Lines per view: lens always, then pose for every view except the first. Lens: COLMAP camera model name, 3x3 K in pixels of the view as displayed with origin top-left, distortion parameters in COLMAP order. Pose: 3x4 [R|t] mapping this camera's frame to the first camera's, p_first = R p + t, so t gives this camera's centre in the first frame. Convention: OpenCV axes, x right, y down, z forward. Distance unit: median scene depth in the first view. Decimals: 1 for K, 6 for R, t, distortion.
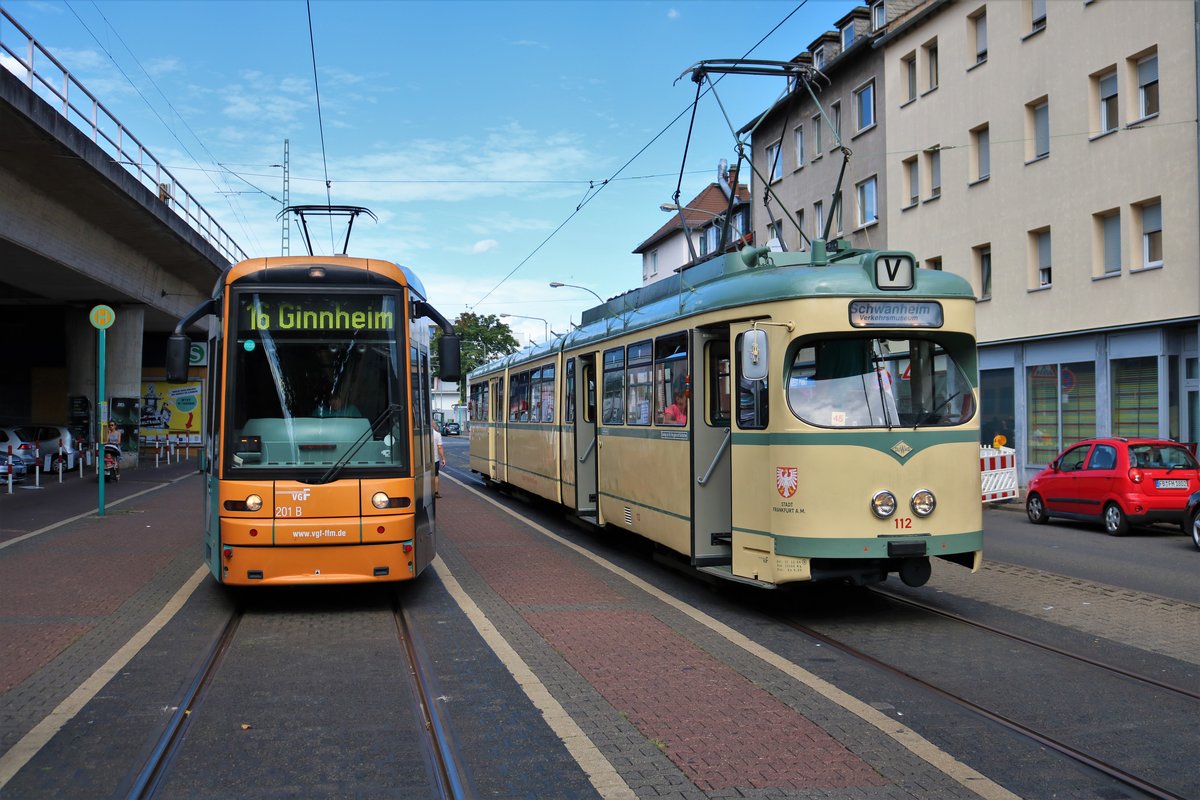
lens RADIAL K [[1256.8, 0, 602.5], [0, 1256.8, 354.8], [0, 0, 1]] dist [-0.111038, 0.033217]
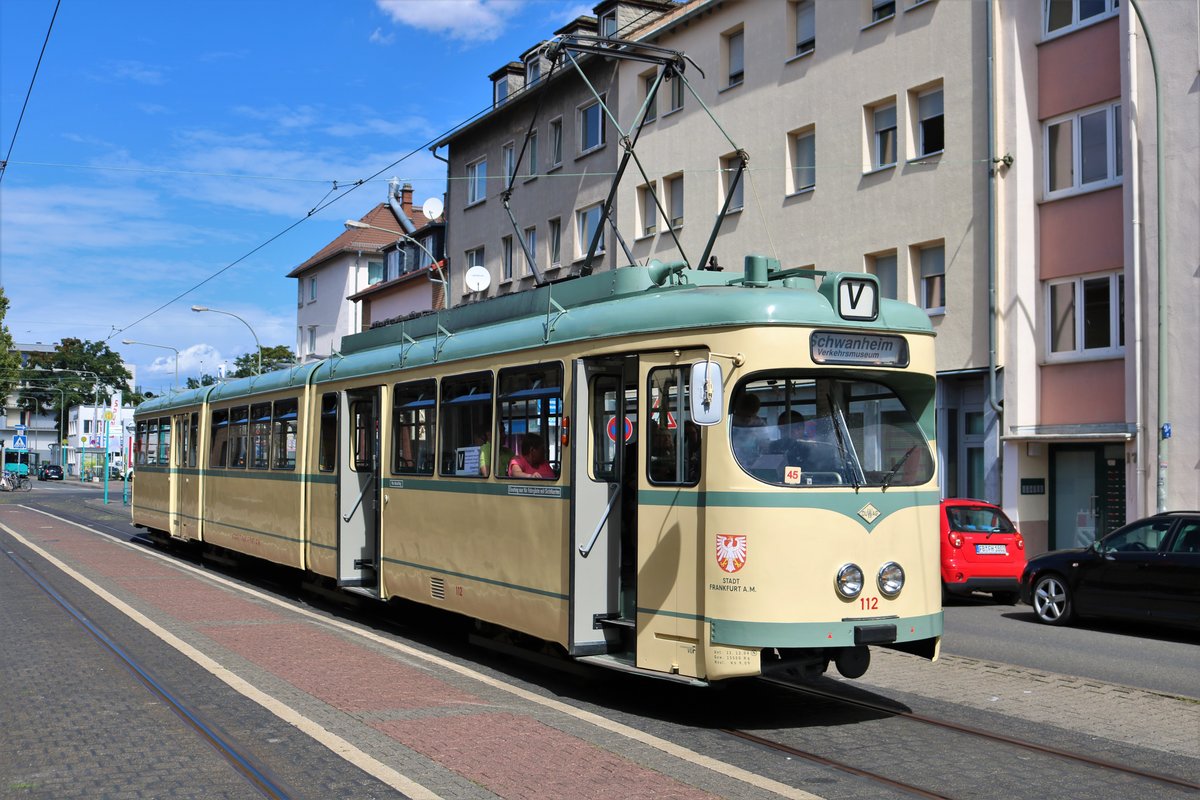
lens RADIAL K [[1365.9, 0, 597.4], [0, 1365.9, 374.3], [0, 0, 1]] dist [-0.086852, -0.006080]
pose [[0.961850, 0.034205, 0.271430, -0.138952], [-0.029583, 0.999340, -0.021102, 0.006457], [-0.271973, 0.012268, 0.962227, 0.143481]]
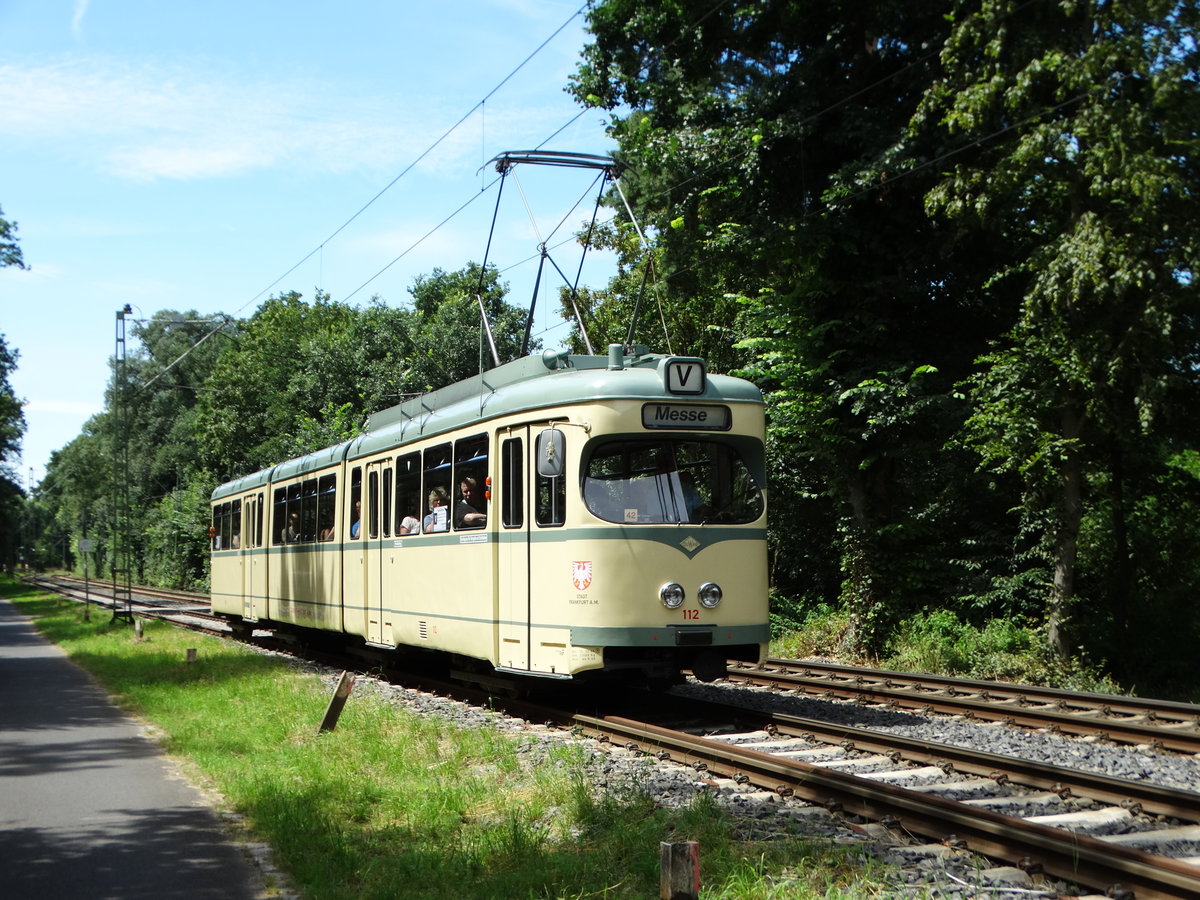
lens RADIAL K [[1737.0, 0, 597.0], [0, 1737.0, 470.0], [0, 0, 1]] dist [0.326515, 0.007977]
pose [[0.991285, 0.011091, 0.131266, -0.026464], [-0.010154, 0.999918, -0.007804, 0.019223], [-0.131342, 0.006404, 0.991316, -0.357642]]
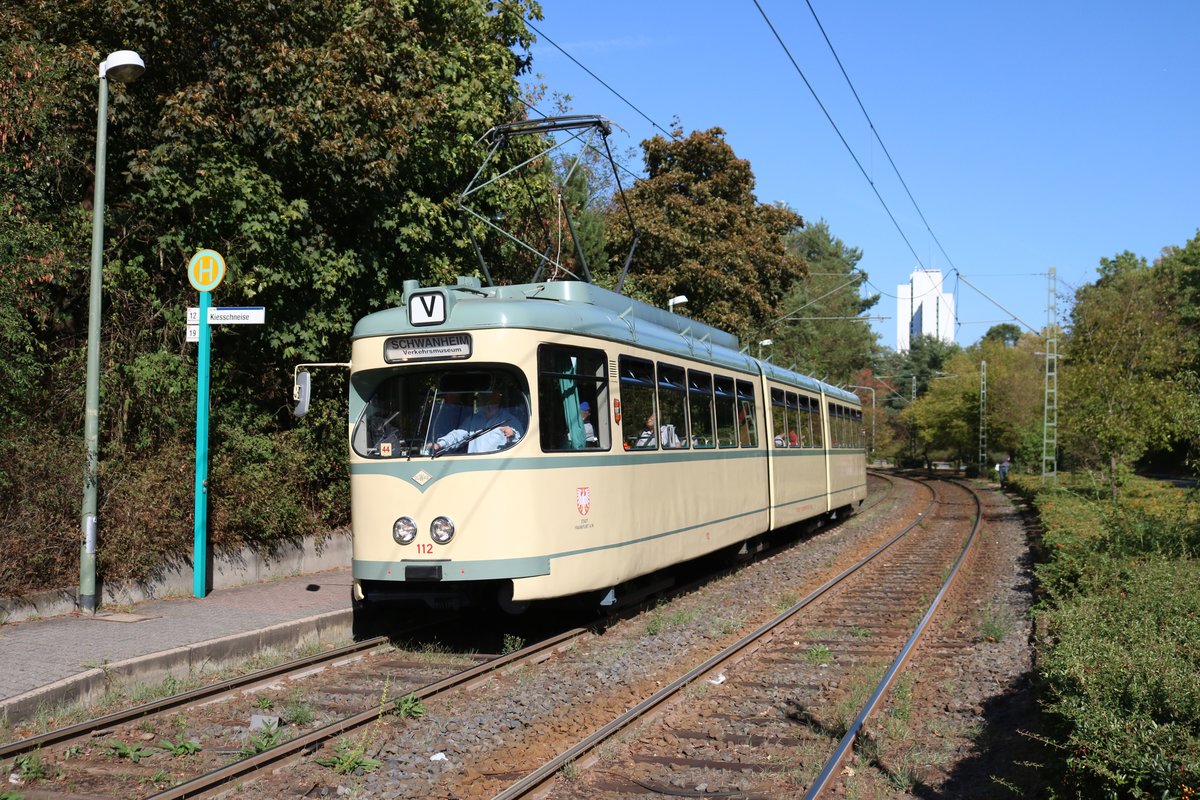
lens RADIAL K [[1365.9, 0, 597.4], [0, 1365.9, 374.3], [0, 0, 1]] dist [-0.086852, -0.006080]
pose [[0.865806, -0.052972, -0.497569, 0.729675], [0.052004, 0.998522, -0.015812, 0.011637], [0.497671, -0.012185, 0.867280, 0.065505]]
